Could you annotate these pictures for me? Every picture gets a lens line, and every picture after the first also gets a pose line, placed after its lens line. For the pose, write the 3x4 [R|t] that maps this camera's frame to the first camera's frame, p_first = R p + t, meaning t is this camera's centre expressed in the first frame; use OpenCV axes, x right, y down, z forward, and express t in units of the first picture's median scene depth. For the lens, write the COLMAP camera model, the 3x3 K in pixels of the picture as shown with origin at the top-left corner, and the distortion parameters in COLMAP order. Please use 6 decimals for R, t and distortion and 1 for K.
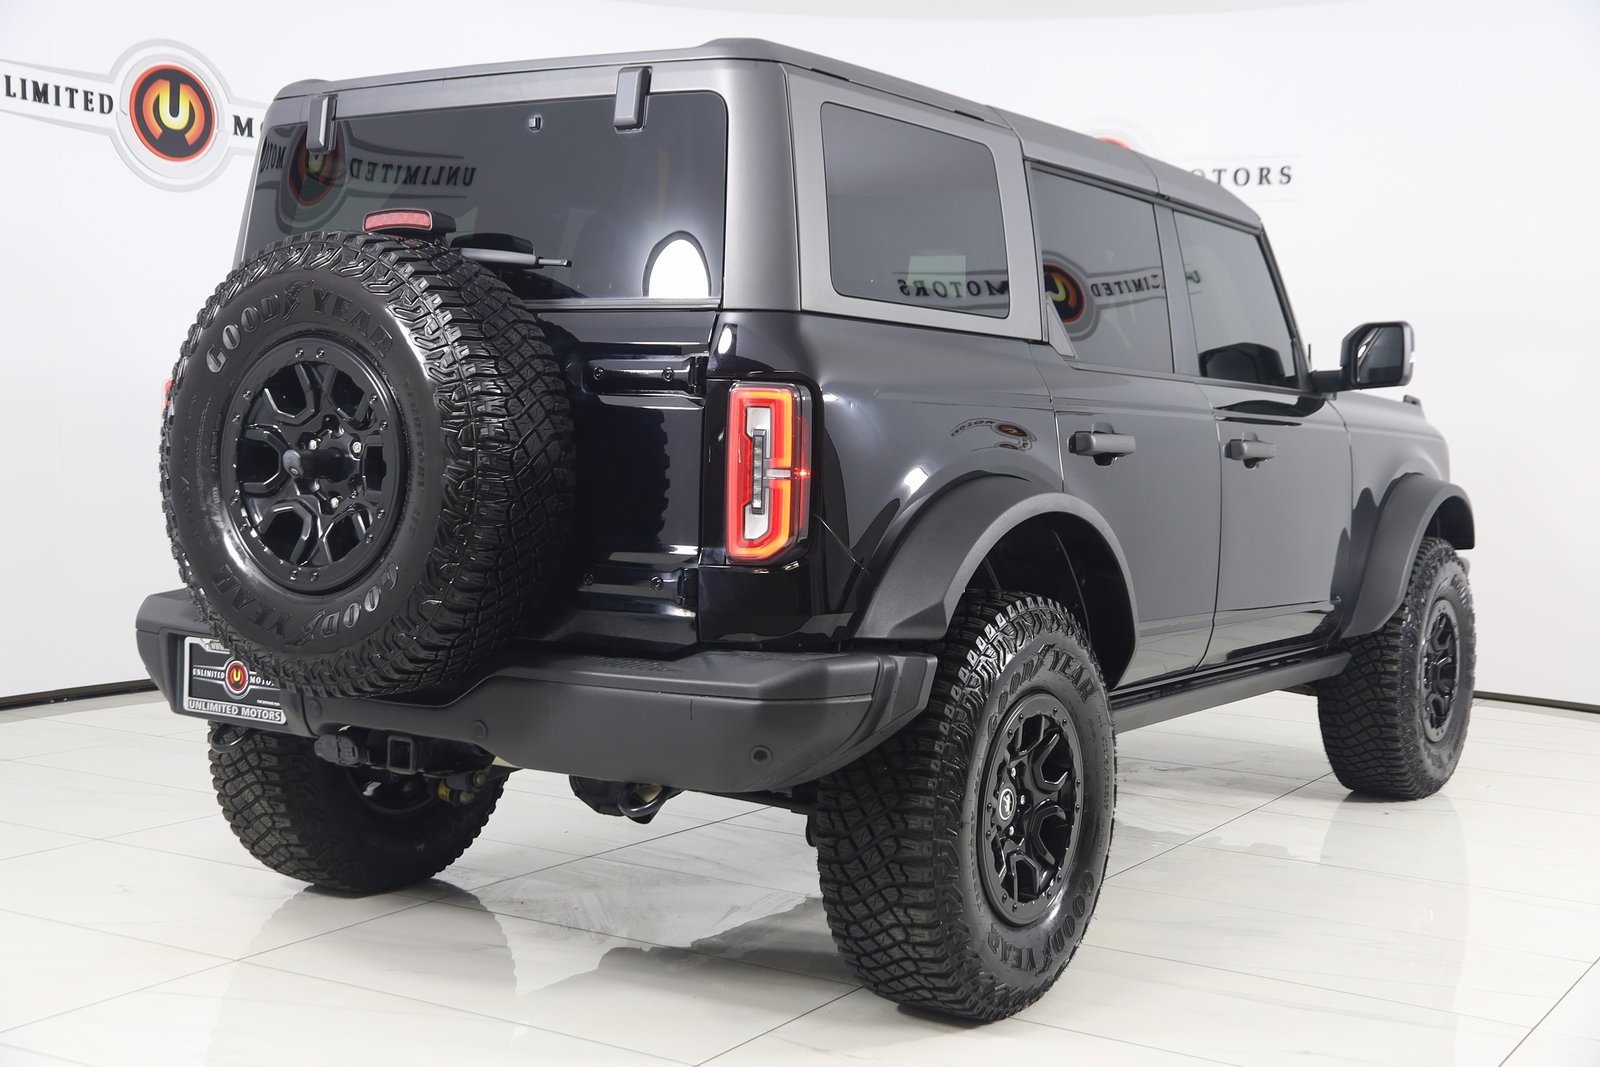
lens RADIAL K [[1946.3, 0, 794.9], [0, 1946.3, 531.3], [0, 0, 1]] dist [0.074645, 0.040457]
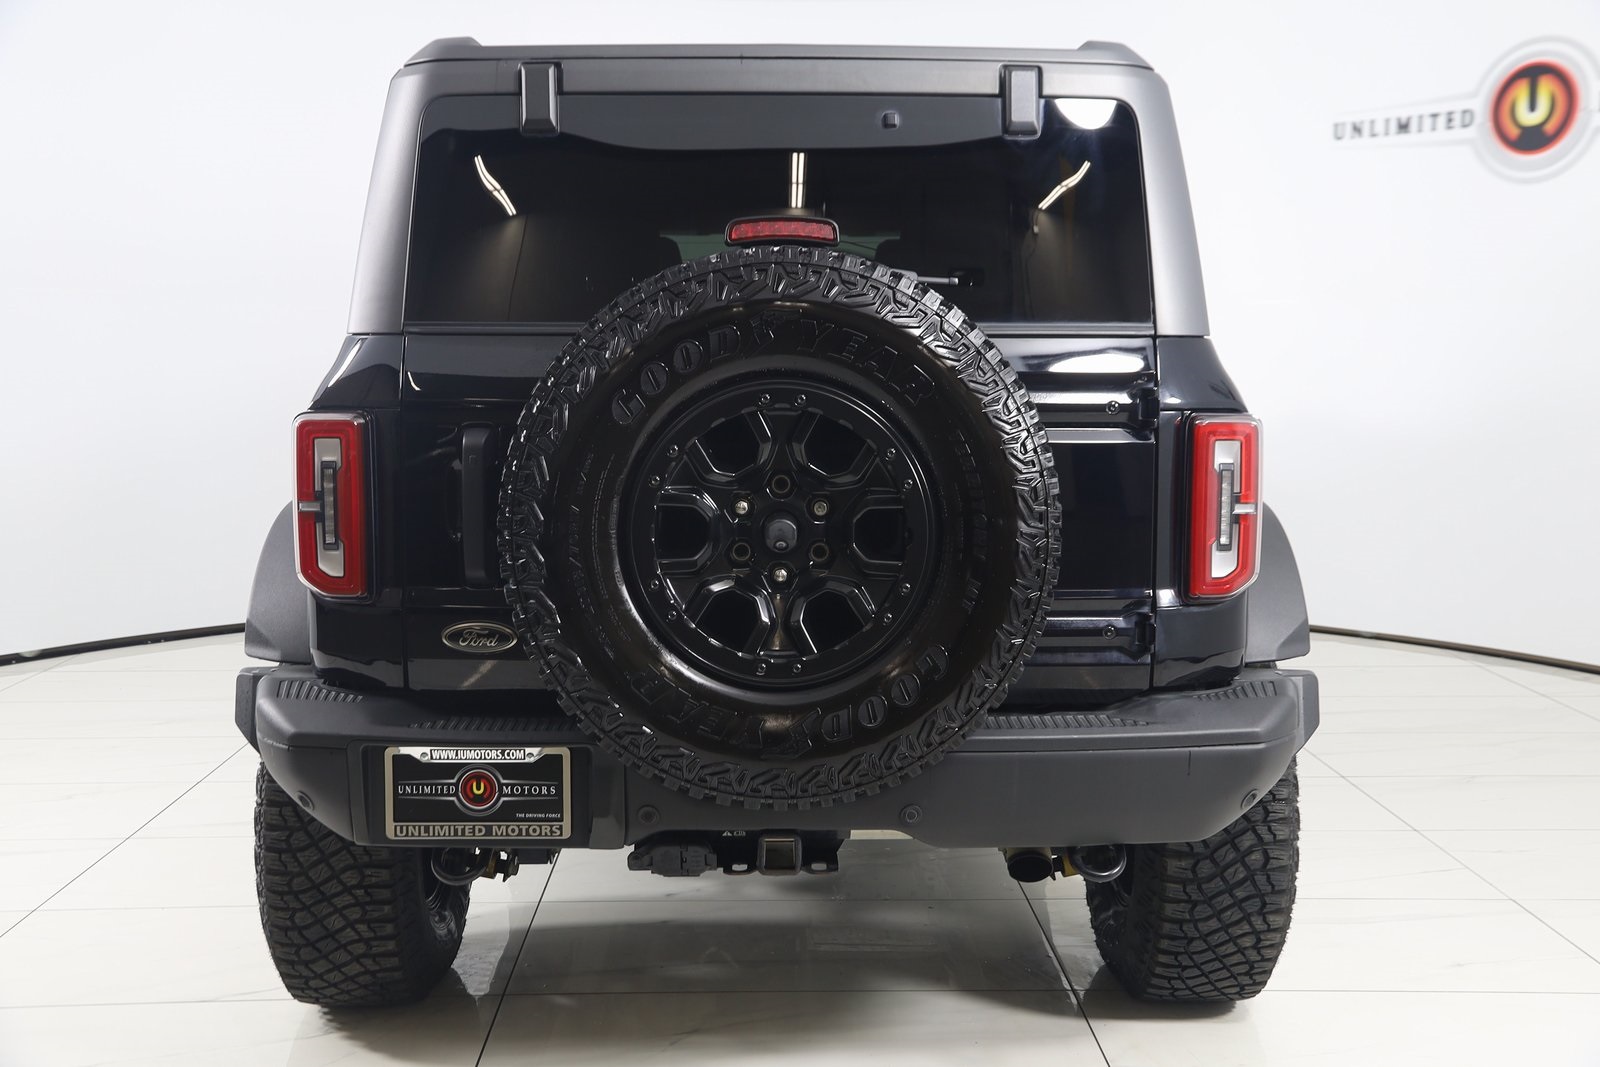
lens RADIAL K [[1719.9, 0, 814.9], [0, 1719.9, 520.7], [0, 0, 1]] dist [0.001772, 0.139477]
pose [[0.829277, -0.078519, 0.553295, -0.553311], [0.047851, 0.996421, 0.069685, -0.077994], [-0.556786, -0.031312, 0.830066, 0.342680]]
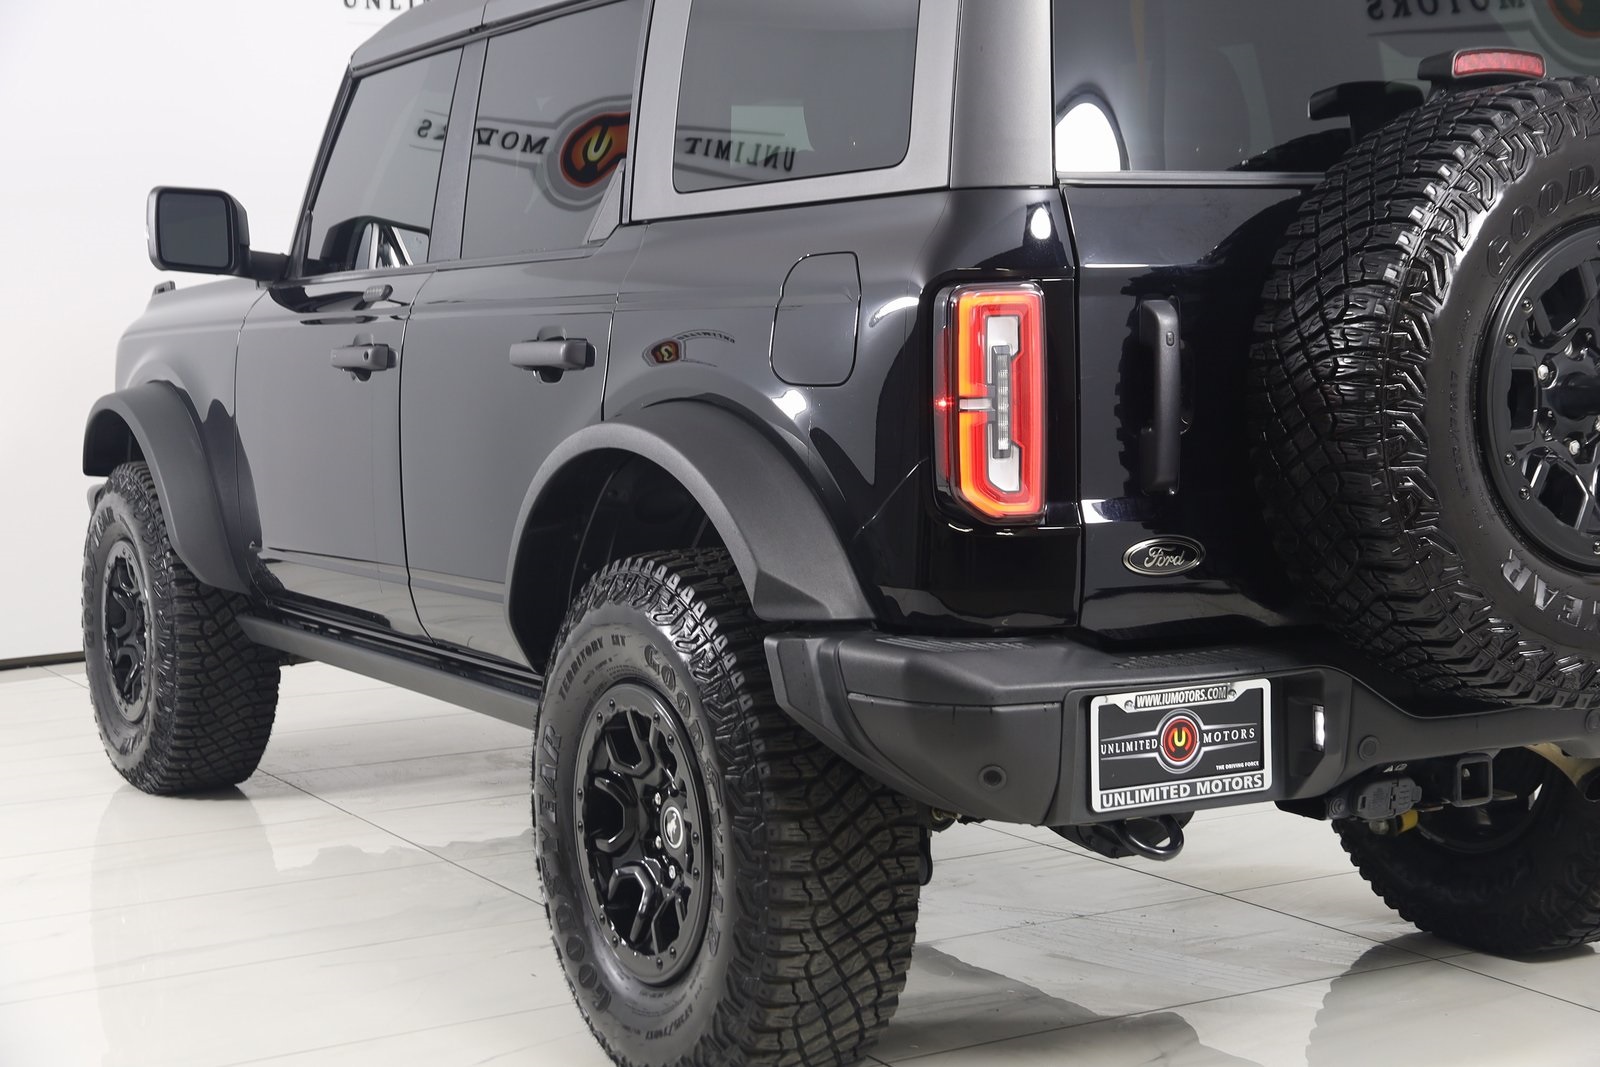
lens RADIAL K [[2438.1, 0, 810.9], [0, 2438.1, 532.5], [0, 0, 1]] dist [0.121010, 0.125158]
pose [[0.460038, -0.109560, 0.881114, -1.062036], [0.075529, 0.993590, 0.084112, -0.073797], [-0.884681, 0.027855, 0.465364, 0.726923]]
